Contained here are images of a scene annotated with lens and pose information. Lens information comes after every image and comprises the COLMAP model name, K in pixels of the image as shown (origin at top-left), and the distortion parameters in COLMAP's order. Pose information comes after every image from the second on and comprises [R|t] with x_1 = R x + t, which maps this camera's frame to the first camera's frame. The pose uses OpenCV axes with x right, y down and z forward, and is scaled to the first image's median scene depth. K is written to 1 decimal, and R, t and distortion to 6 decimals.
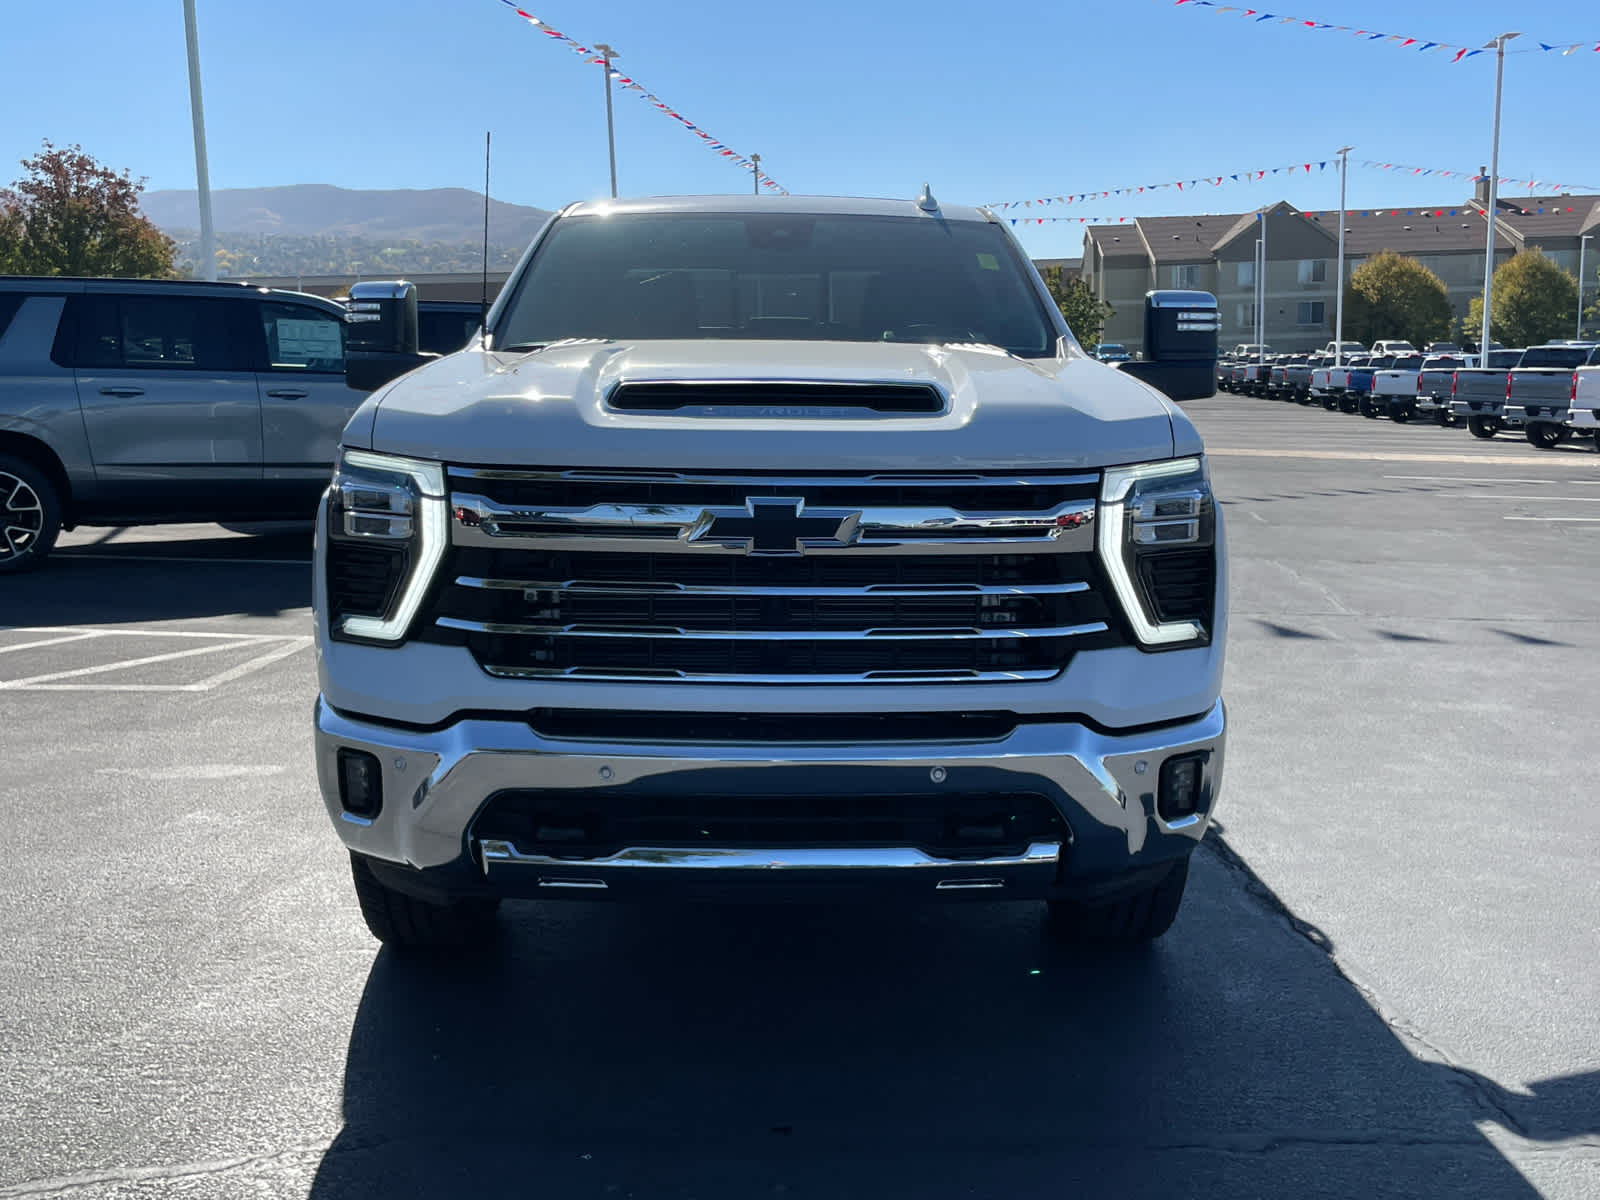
lens RADIAL K [[1605.4, 0, 822.3], [0, 1605.4, 592.4], [0, 0, 1]] dist [0.110312, -0.167535]
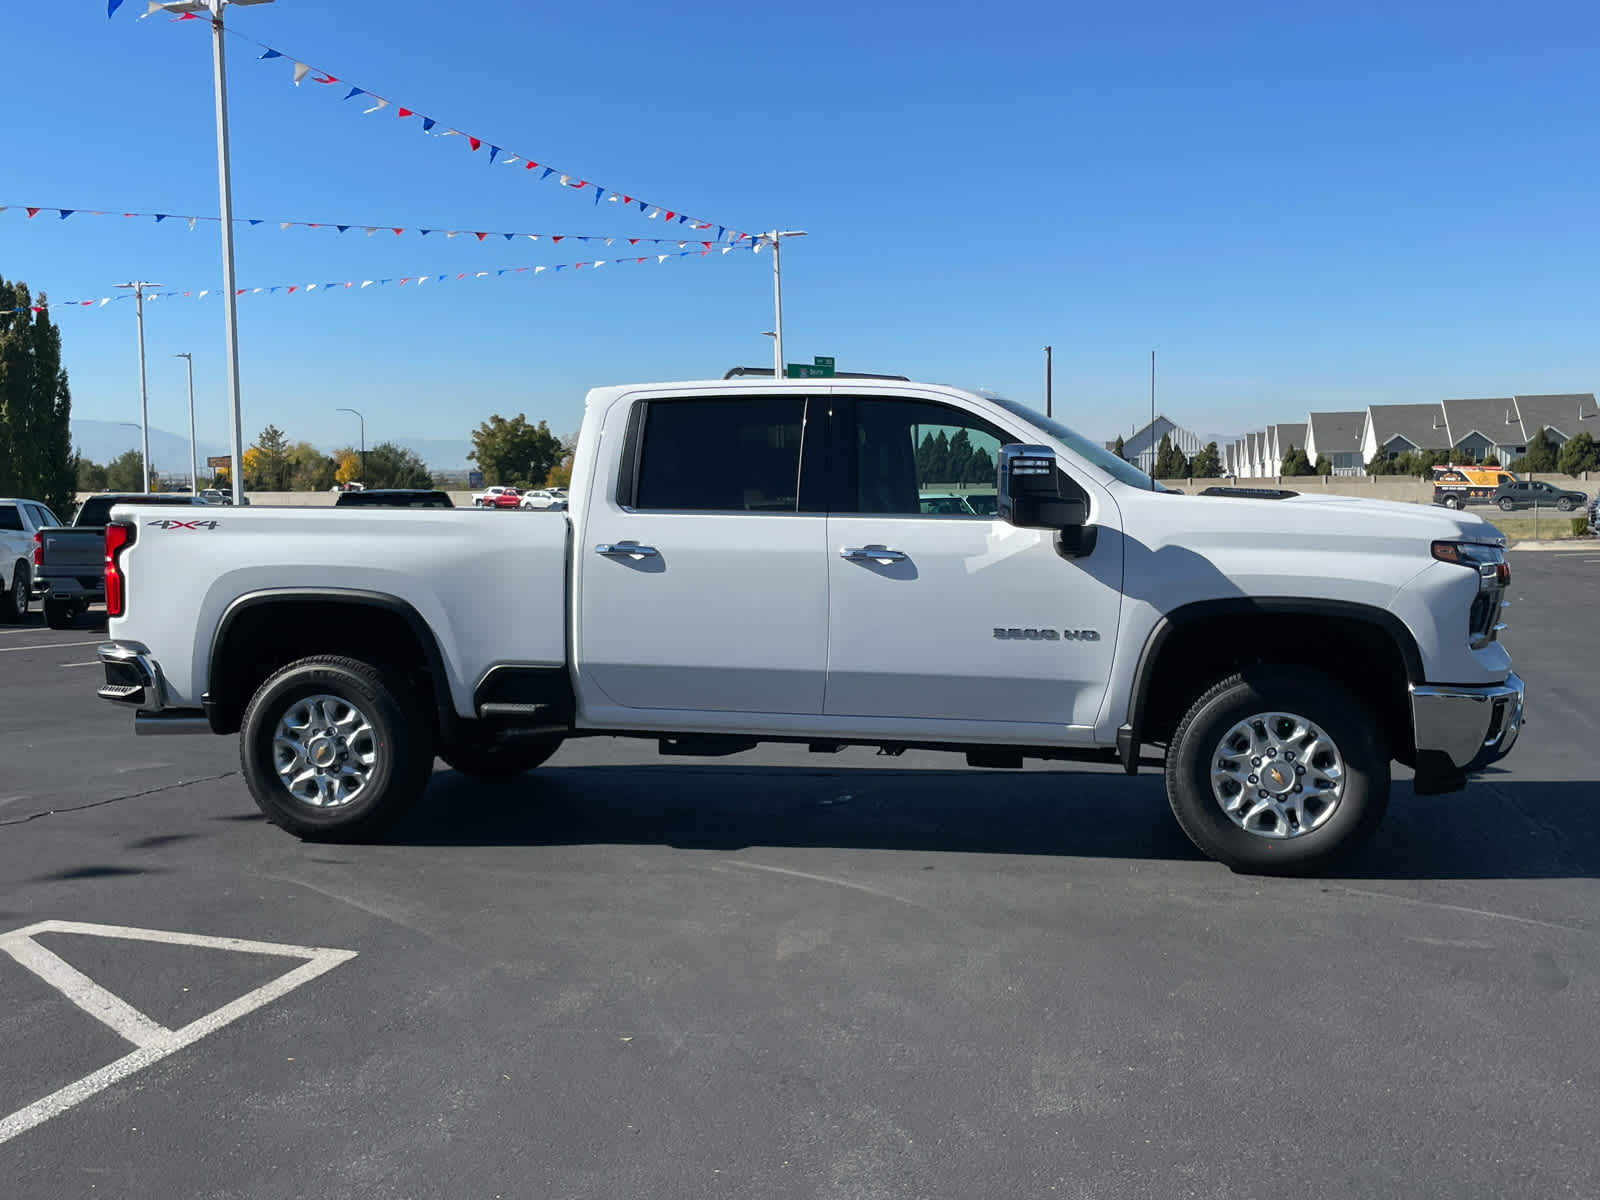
lens RADIAL K [[1605.4, 0, 822.3], [0, 1605.4, 592.4], [0, 0, 1]] dist [0.110312, -0.167535]
pose [[0.237996, -0.056945, 0.969595, -2.333735], [0.153902, 0.987879, 0.020242, -0.189513], [-0.958996, 0.144405, 0.243875, 1.291658]]
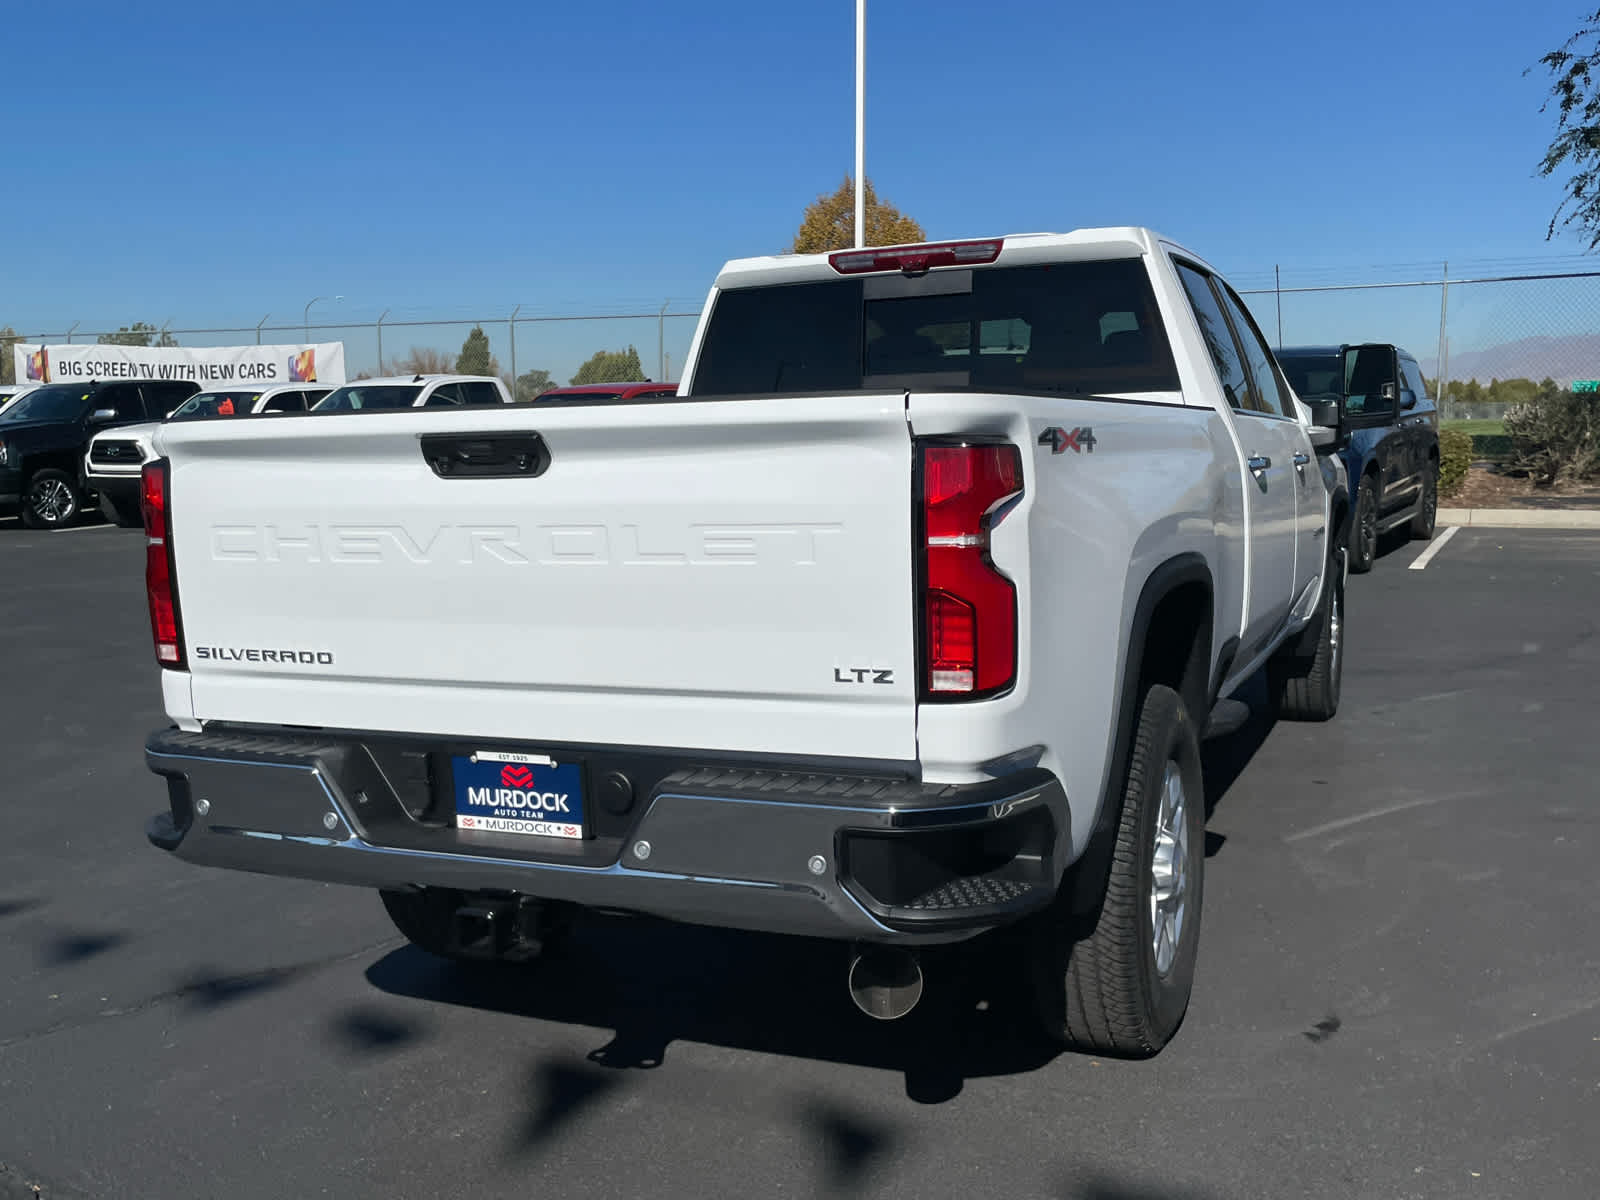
lens RADIAL K [[1511.3, 0, 810.7], [0, 1511.3, 598.6], [0, 0, 1]] dist [0.104166, -0.140425]
pose [[-0.899106, -0.033327, 0.436460, -0.616313], [0.084866, 0.964907, 0.248501, -0.510869], [-0.429425, 0.260470, -0.864725, 3.499338]]
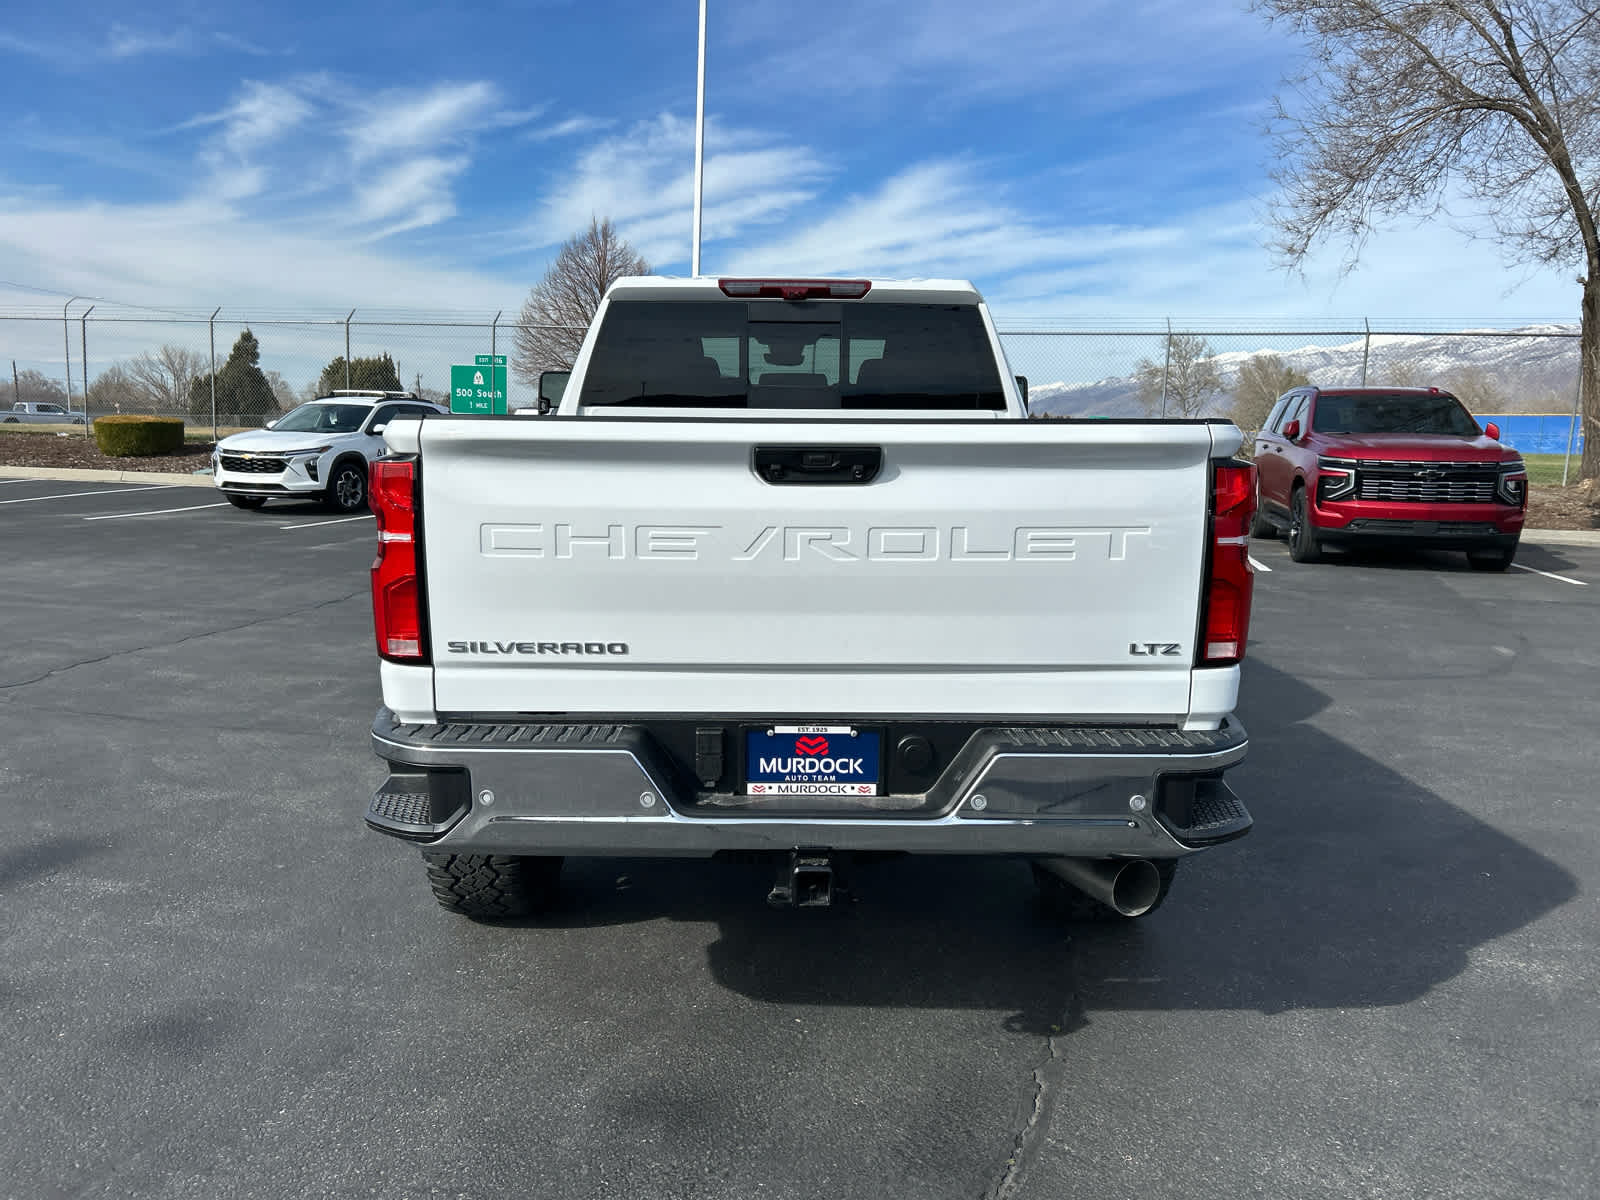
lens RADIAL K [[1199.7, 0, 778.4], [0, 1199.7, 600.9], [0, 0, 1]] dist [0.090680, -0.105745]
pose [[-0.999482, -0.024501, 0.020856, -0.076655], [-0.016973, 0.952152, 0.305155, -0.540102], [-0.027334, 0.304643, -0.952074, 3.564993]]
